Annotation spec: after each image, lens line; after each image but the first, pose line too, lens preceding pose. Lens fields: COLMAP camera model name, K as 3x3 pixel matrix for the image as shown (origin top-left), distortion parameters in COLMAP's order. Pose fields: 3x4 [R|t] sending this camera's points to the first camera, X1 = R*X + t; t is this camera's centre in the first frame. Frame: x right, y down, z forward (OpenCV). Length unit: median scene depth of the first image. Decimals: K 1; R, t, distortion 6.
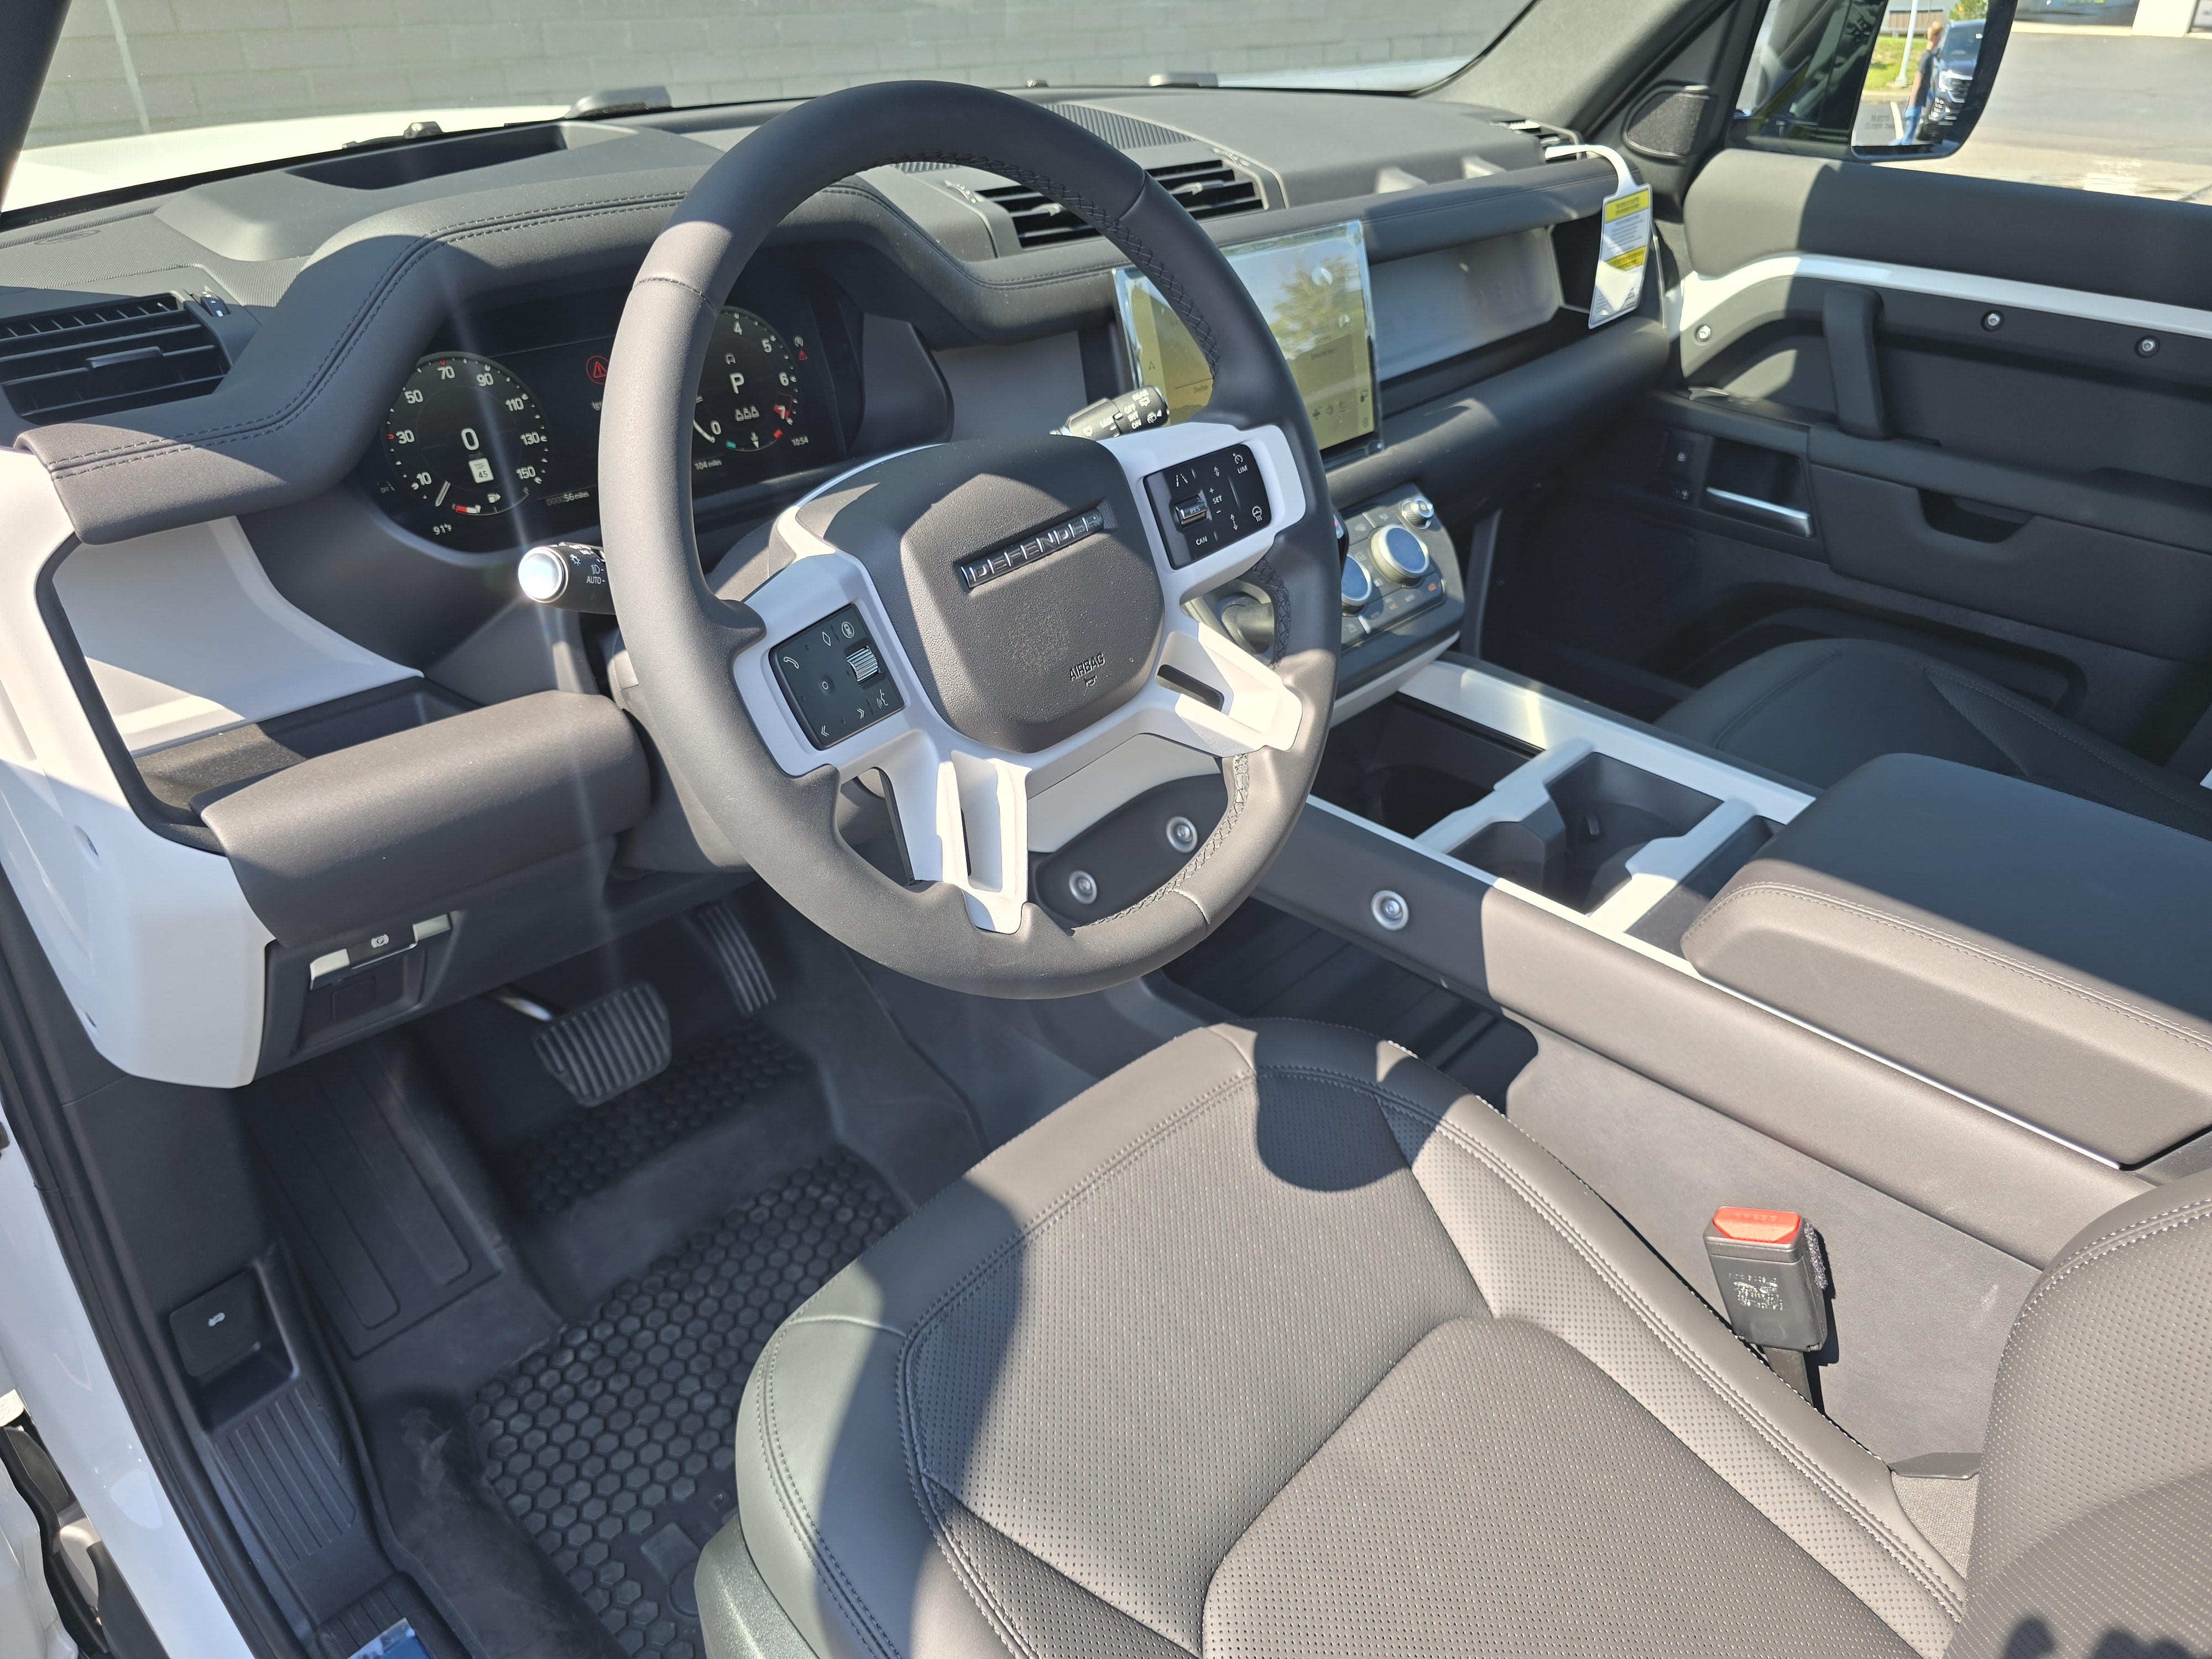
lens RADIAL K [[1496.7, 0, 1106.0], [0, 1496.7, 829.5], [0, 0, 1]] dist [0.059362, -0.065633]
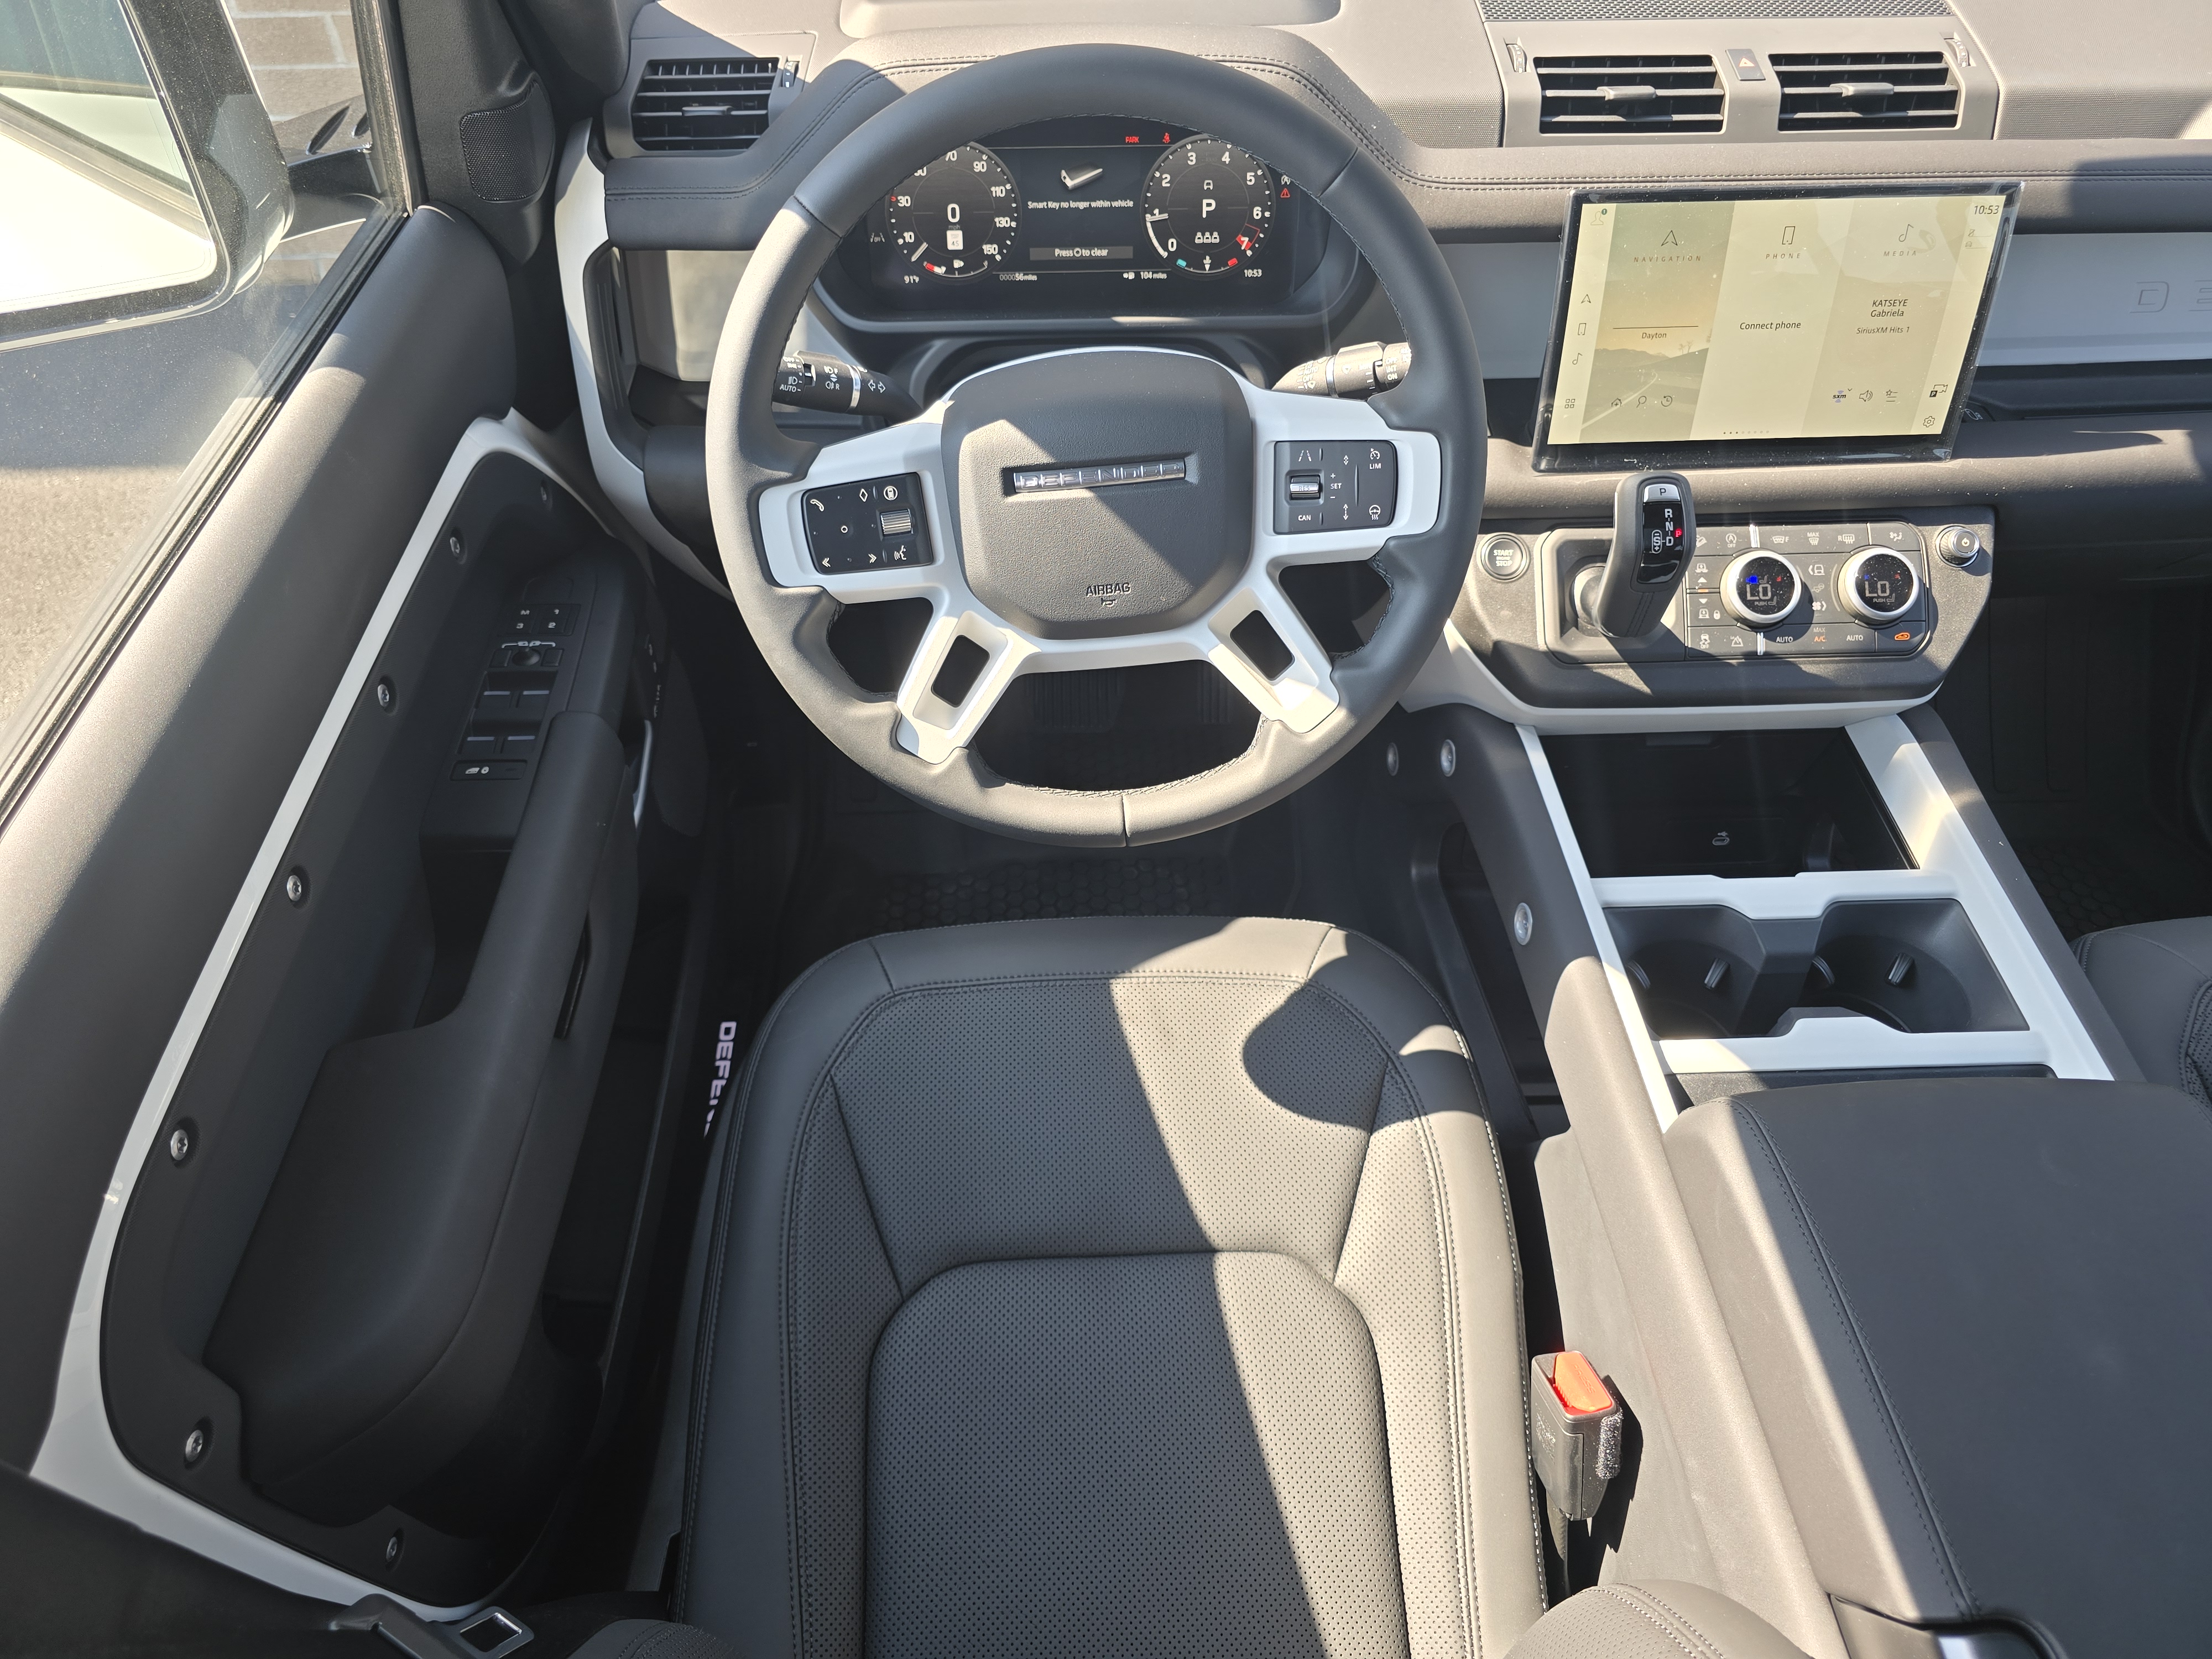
lens RADIAL K [[1496.7, 0, 1106.0], [0, 1496.7, 829.5], [0, 0, 1]] dist [0.059362, -0.065633]
pose [[0.704896, 0.487701, -0.515042, 0.521393], [-0.352189, 0.870935, 0.342690, -0.266481], [0.615698, -0.060169, 0.785681, 0.062006]]
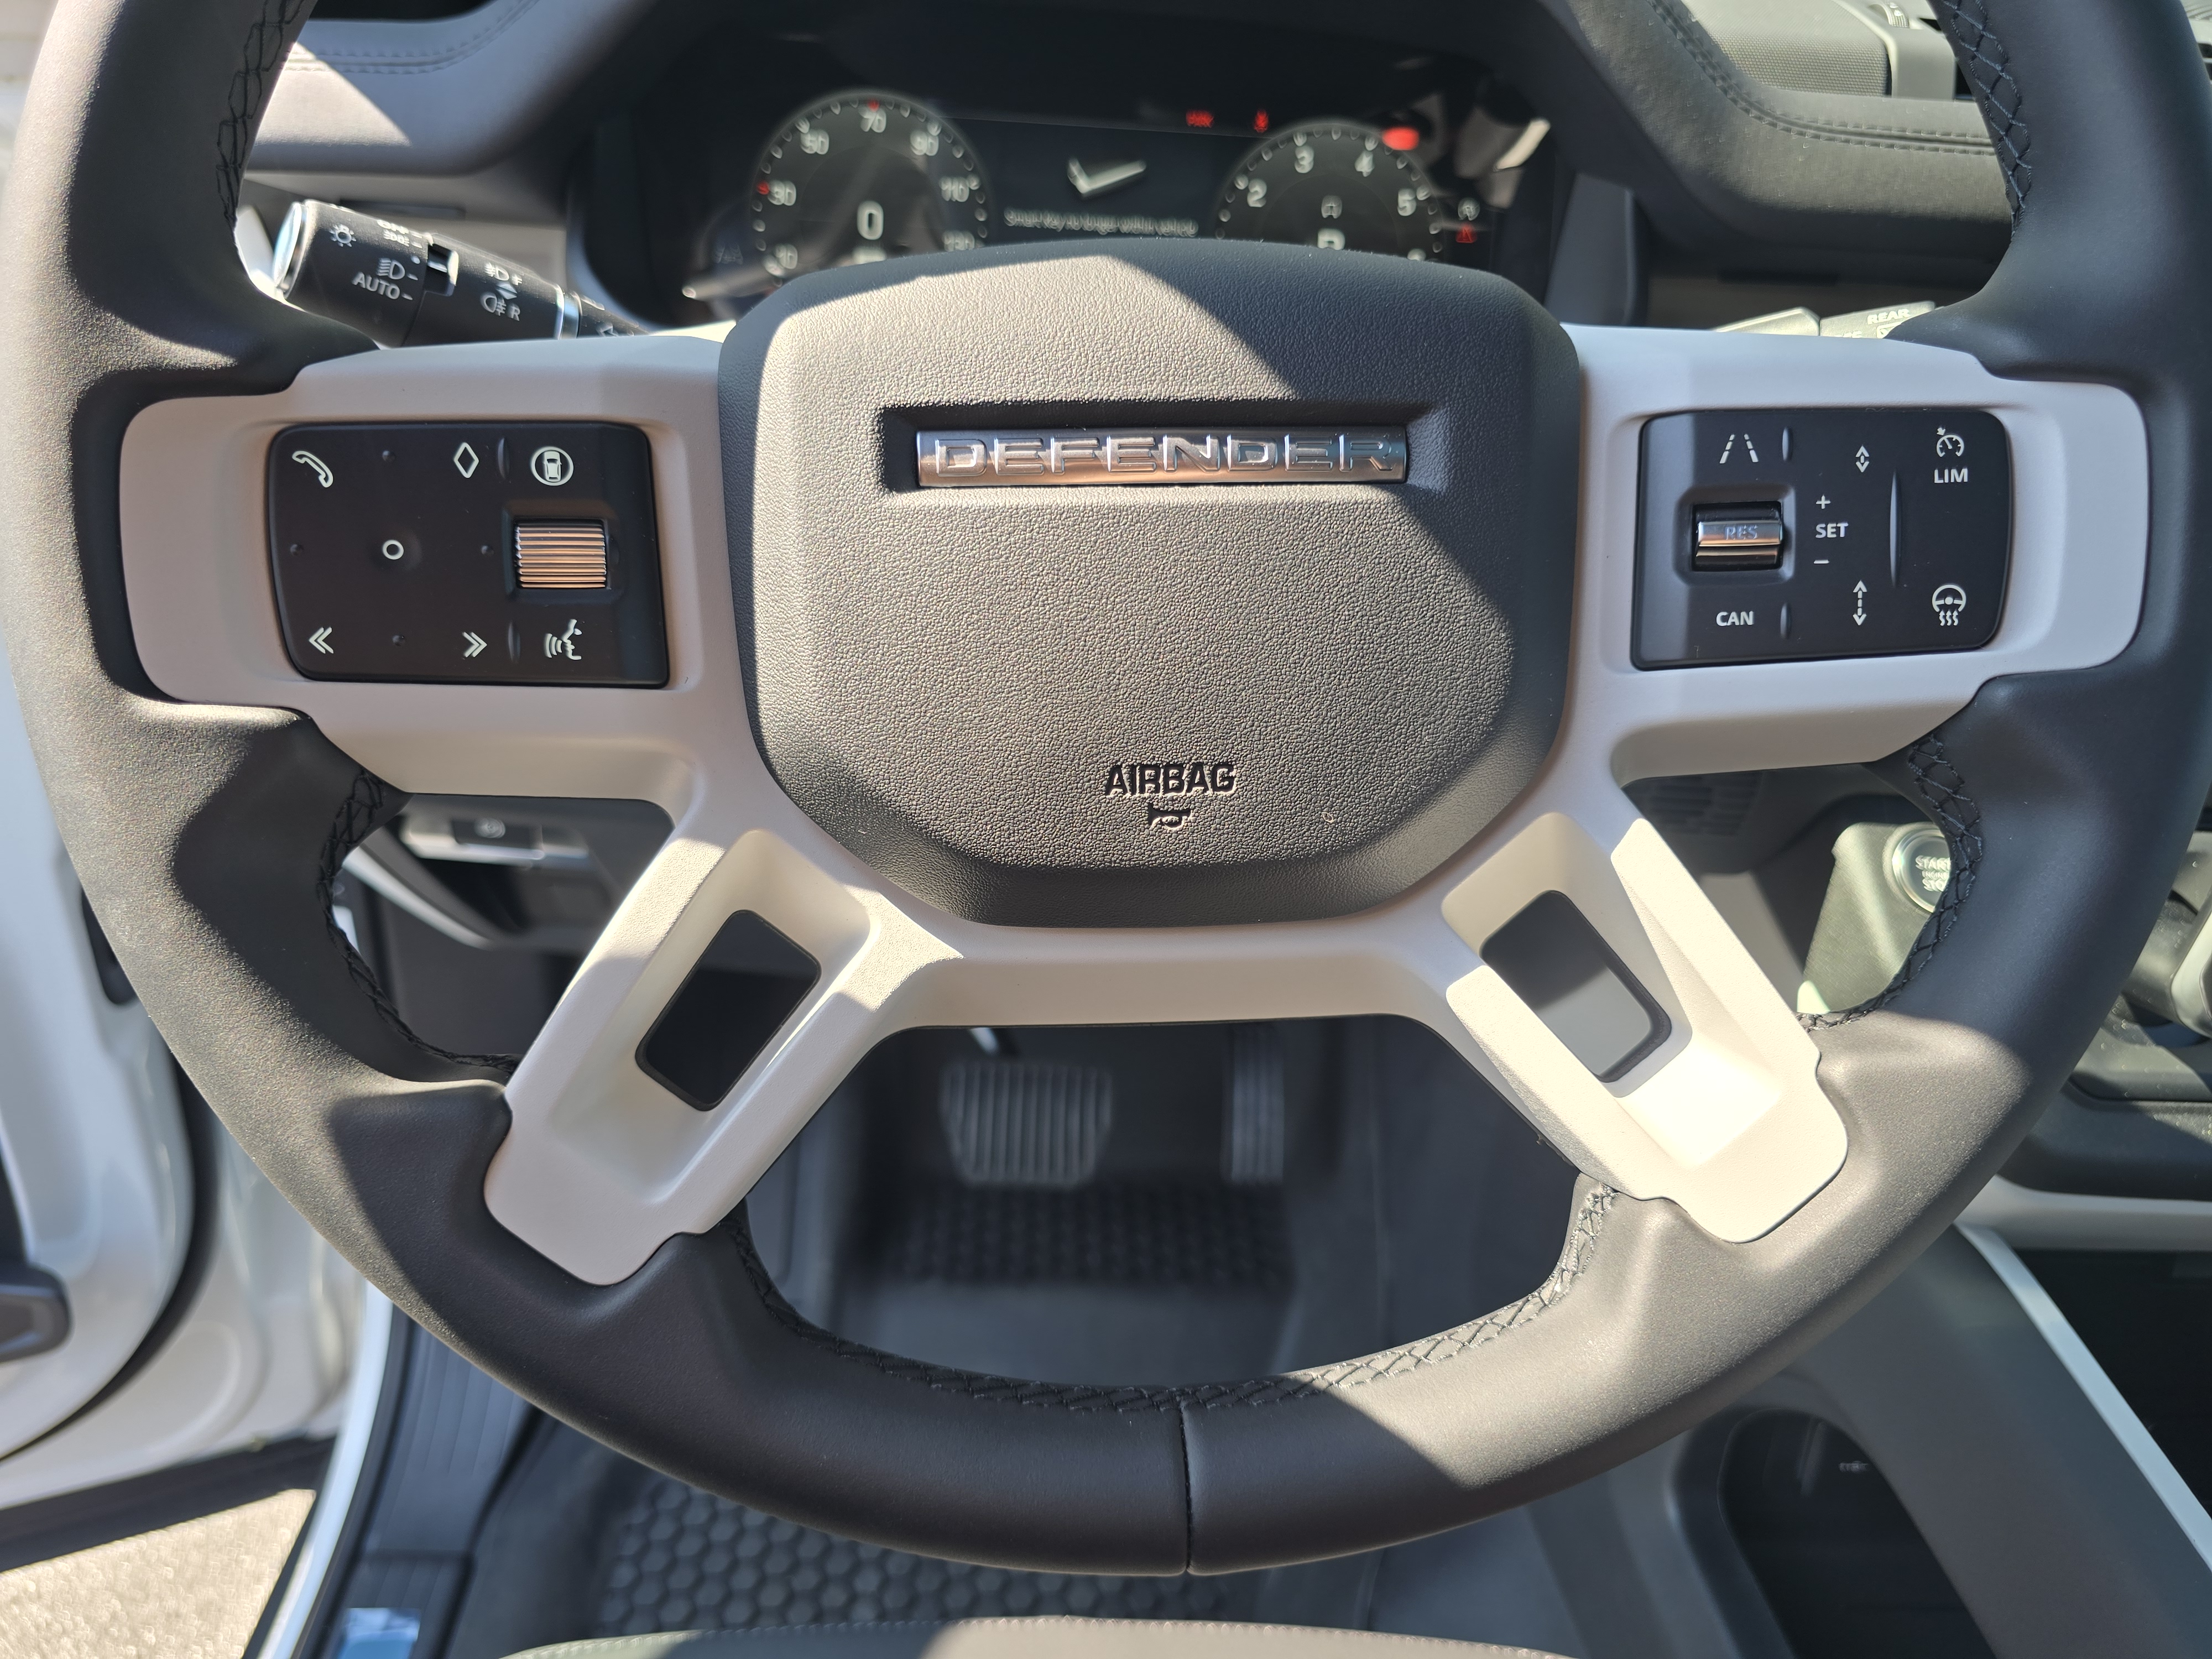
lens RADIAL K [[1535.5, 0, 1106.4], [0, 1535.5, 849.7], [0, 0, 1]] dist [0.001113, -0.001567]
pose [[0.700413, 0.369892, -0.610411, 0.176418], [-0.406797, 0.909610, 0.084421, -0.093042], [0.586462, 0.189183, 0.787573, 0.526004]]
